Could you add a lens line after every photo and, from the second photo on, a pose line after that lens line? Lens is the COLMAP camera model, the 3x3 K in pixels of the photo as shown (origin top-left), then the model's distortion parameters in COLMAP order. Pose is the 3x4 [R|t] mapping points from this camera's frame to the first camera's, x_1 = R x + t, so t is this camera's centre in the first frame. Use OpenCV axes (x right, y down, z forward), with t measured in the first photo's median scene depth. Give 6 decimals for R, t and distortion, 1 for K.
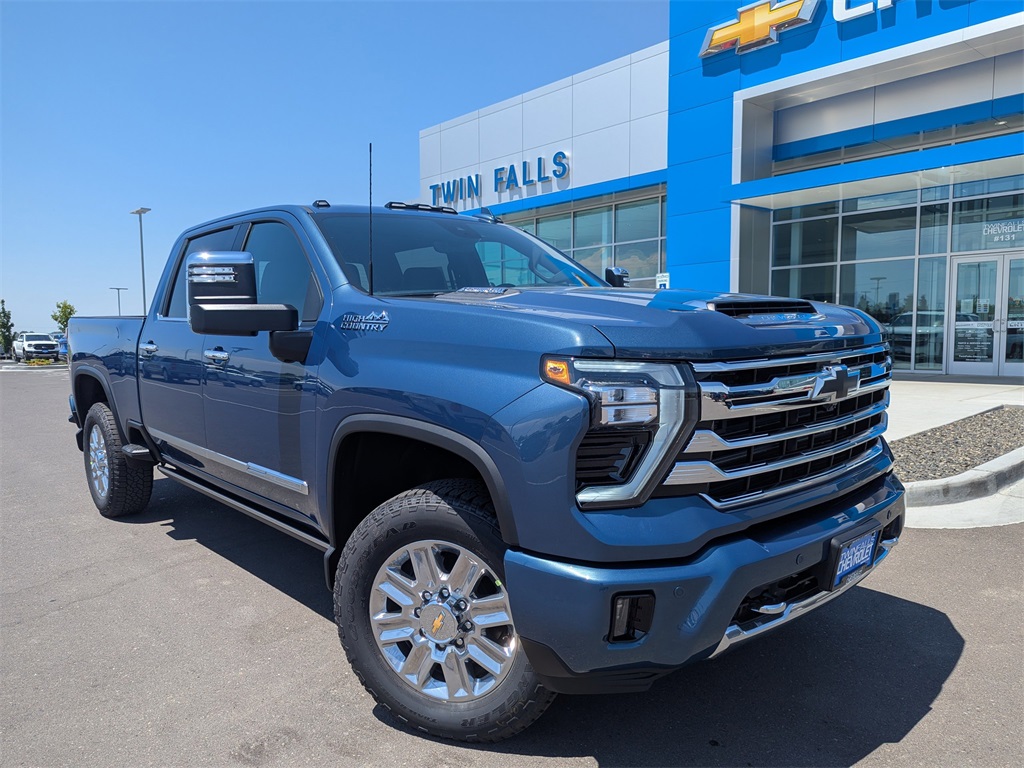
lens RADIAL K [[739.8, 0, 501.4], [0, 739.8, 390.9], [0, 0, 1]] dist [0.037411, -0.026807]
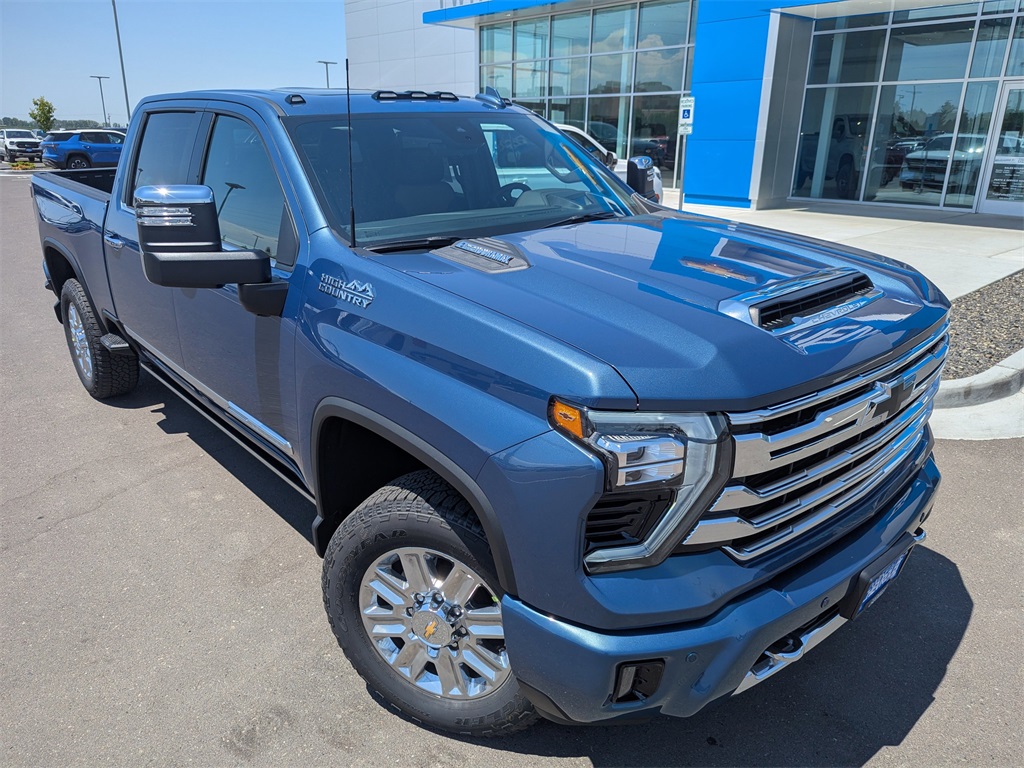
lens RADIAL K [[739.8, 0, 508.4], [0, 739.8, 377.4], [0, 0, 1]] dist [0.037411, -0.026807]
pose [[0.999784, 0.020392, 0.003892, 0.002412], [-0.020730, 0.970554, 0.239992, -0.189565], [0.001116, -0.240021, 0.970767, 0.131815]]
